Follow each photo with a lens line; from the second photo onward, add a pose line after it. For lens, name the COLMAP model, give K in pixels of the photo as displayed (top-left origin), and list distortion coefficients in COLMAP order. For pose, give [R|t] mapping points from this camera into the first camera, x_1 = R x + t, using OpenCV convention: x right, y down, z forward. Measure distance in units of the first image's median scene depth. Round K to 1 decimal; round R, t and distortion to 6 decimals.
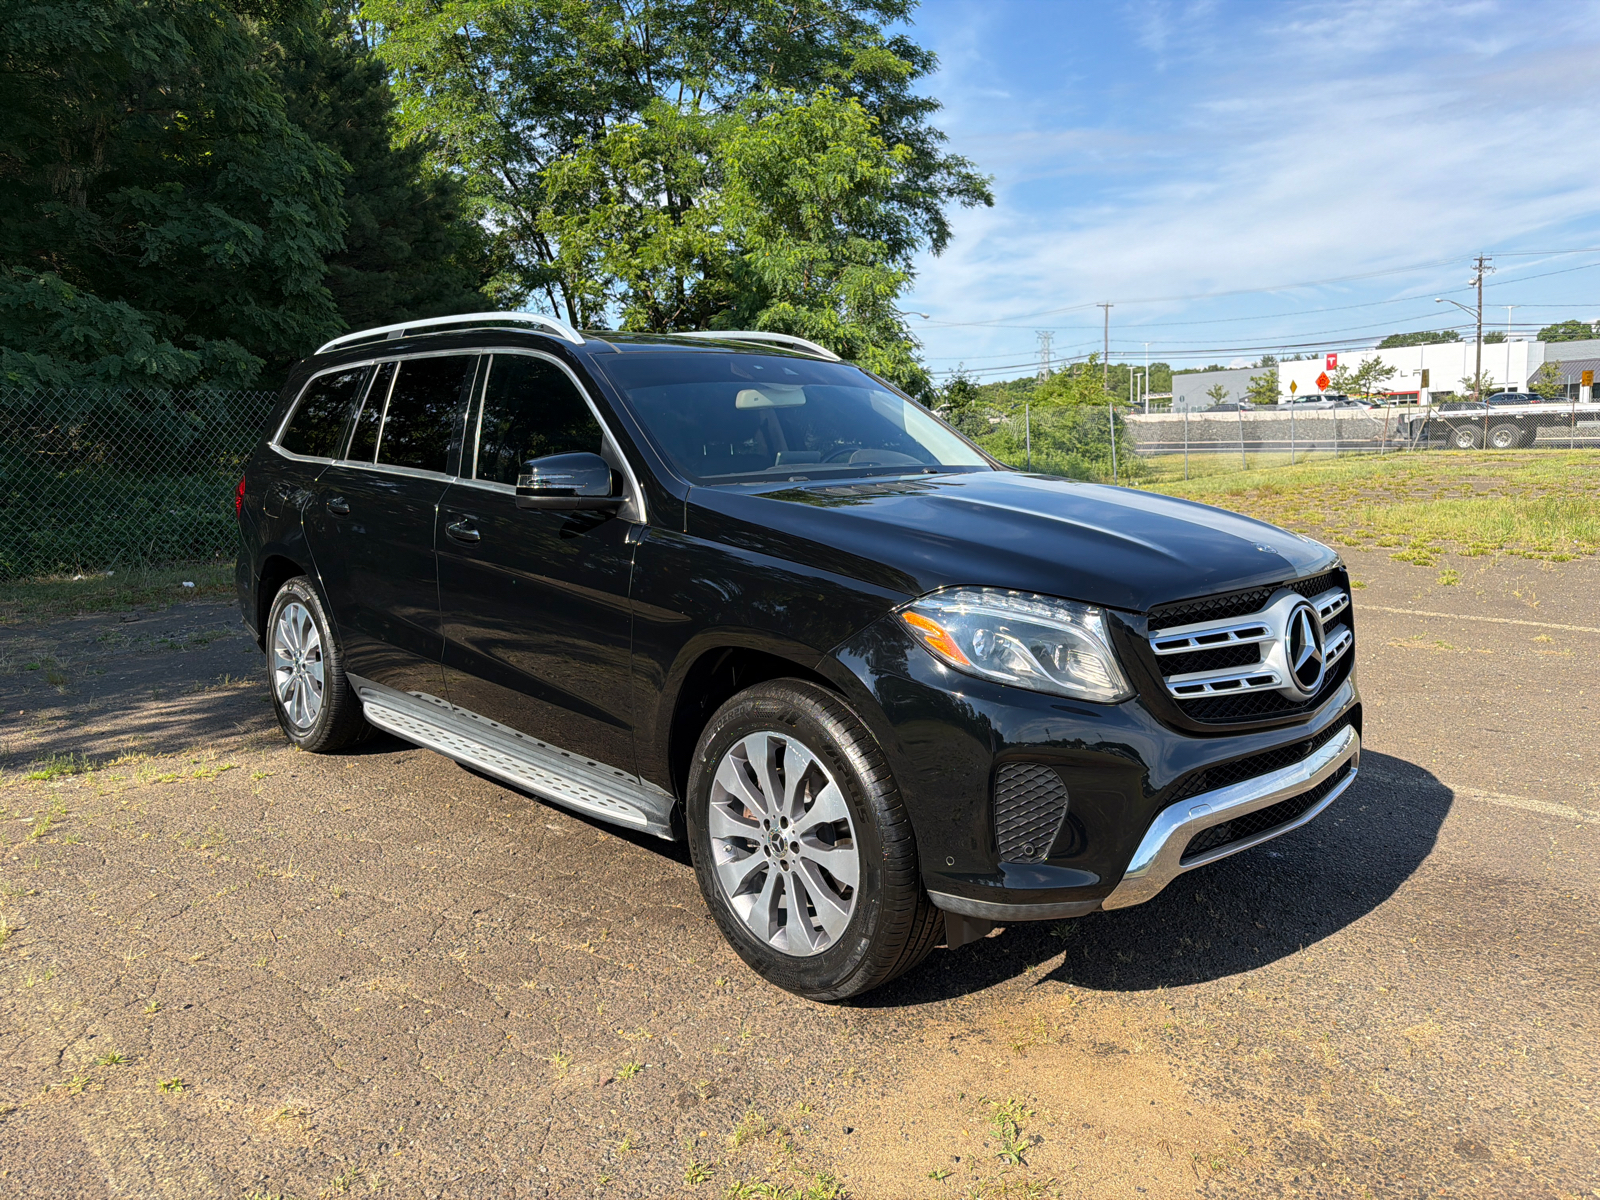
lens RADIAL K [[1172.2, 0, 802.1], [0, 1172.2, 601.7], [0, 0, 1]] dist [0.011970, -0.018765]
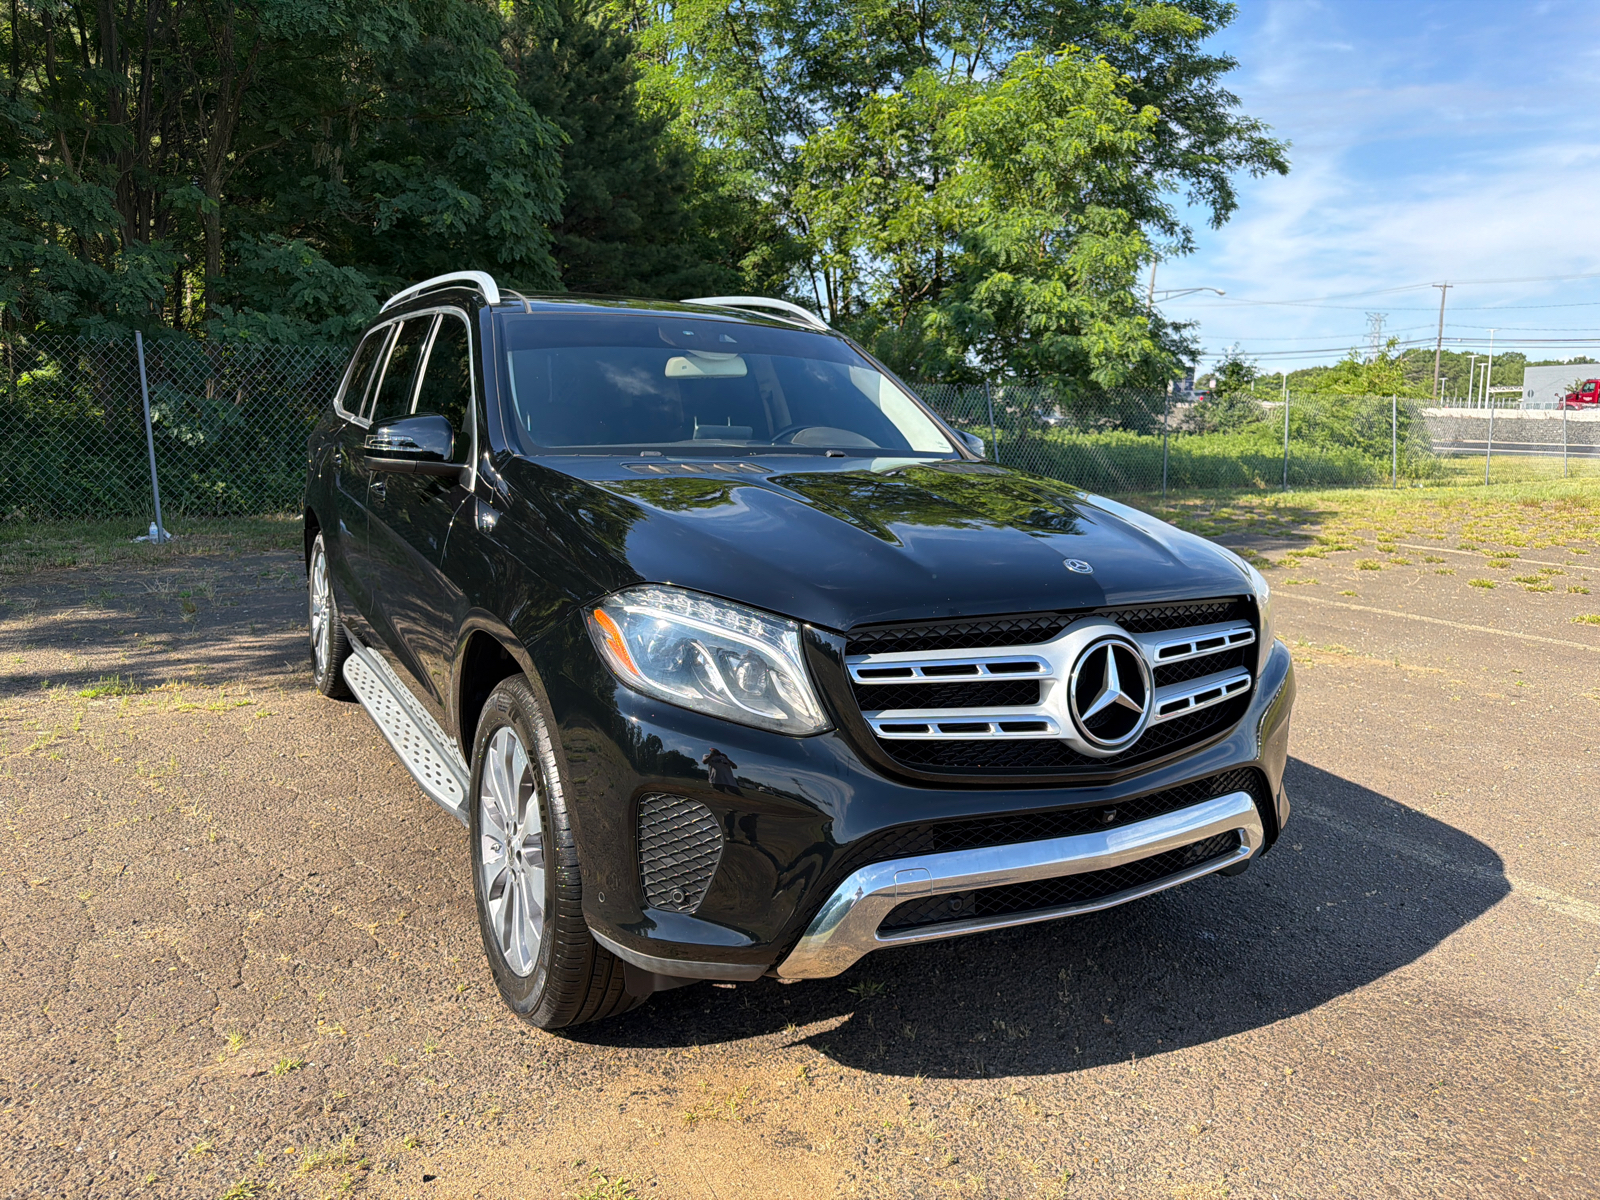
lens RADIAL K [[1172.2, 0, 795.6], [0, 1172.2, 597.2], [0, 0, 1]] dist [0.011970, -0.018765]
pose [[0.965921, 0.077562, -0.246944, 0.102339], [-0.073618, 0.996969, 0.025179, -0.007386], [0.248149, -0.006141, 0.968702, 0.041905]]
